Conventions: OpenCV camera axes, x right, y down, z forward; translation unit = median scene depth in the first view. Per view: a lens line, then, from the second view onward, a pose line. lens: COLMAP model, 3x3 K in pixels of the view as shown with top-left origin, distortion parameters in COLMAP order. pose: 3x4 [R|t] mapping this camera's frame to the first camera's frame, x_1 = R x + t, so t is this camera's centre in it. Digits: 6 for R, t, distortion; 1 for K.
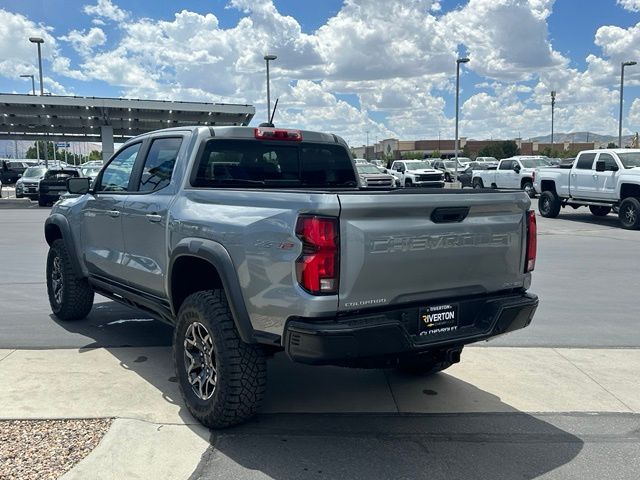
lens RADIAL K [[655.6, 0, 318.6], [0, 655.6, 241.1], [0, 0, 1]] dist [0.180465, -0.368208]
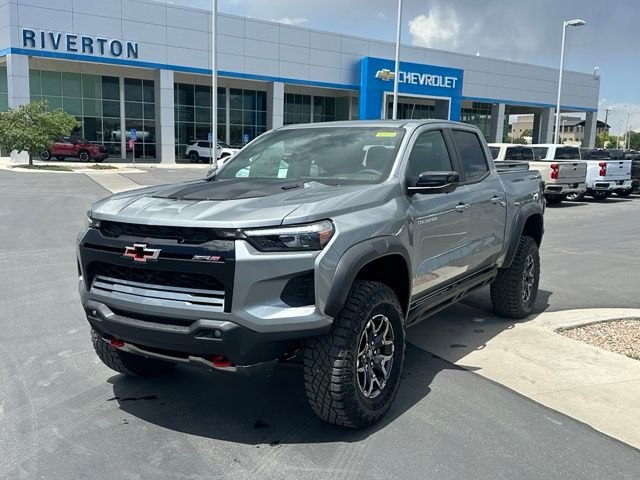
lens RADIAL K [[655.6, 0, 318.6], [0, 655.6, 241.1], [0, 0, 1]] dist [0.180465, -0.368208]
pose [[-0.396260, -0.120400, 0.910210, -1.355299], [0.081456, 0.982845, 0.165470, -0.207616], [-0.914518, 0.139712, -0.379655, 1.940318]]
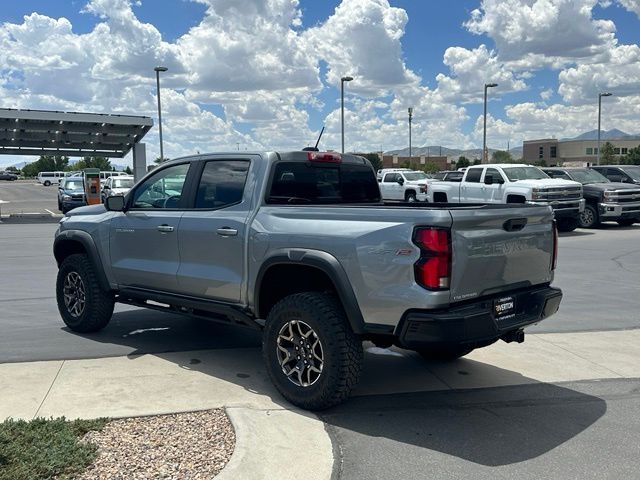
lens RADIAL K [[655.6, 0, 318.6], [0, 655.6, 241.1], [0, 0, 1]] dist [0.180465, -0.368208]
pose [[0.979980, -0.021125, 0.197971, -0.347149], [0.024404, 0.999602, -0.014137, 0.000099], [-0.197594, 0.018685, 0.980106, -0.138590]]
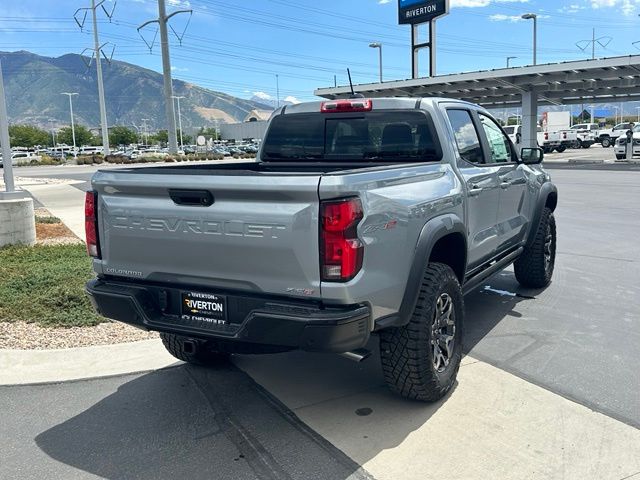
lens RADIAL K [[655.6, 0, 318.6], [0, 655.6, 241.1], [0, 0, 1]] dist [0.180465, -0.368208]
pose [[0.442555, 0.122267, -0.888367, 0.922121], [-0.067944, 0.992385, 0.102736, -0.071998], [0.894164, 0.014893, 0.447492, 0.614980]]
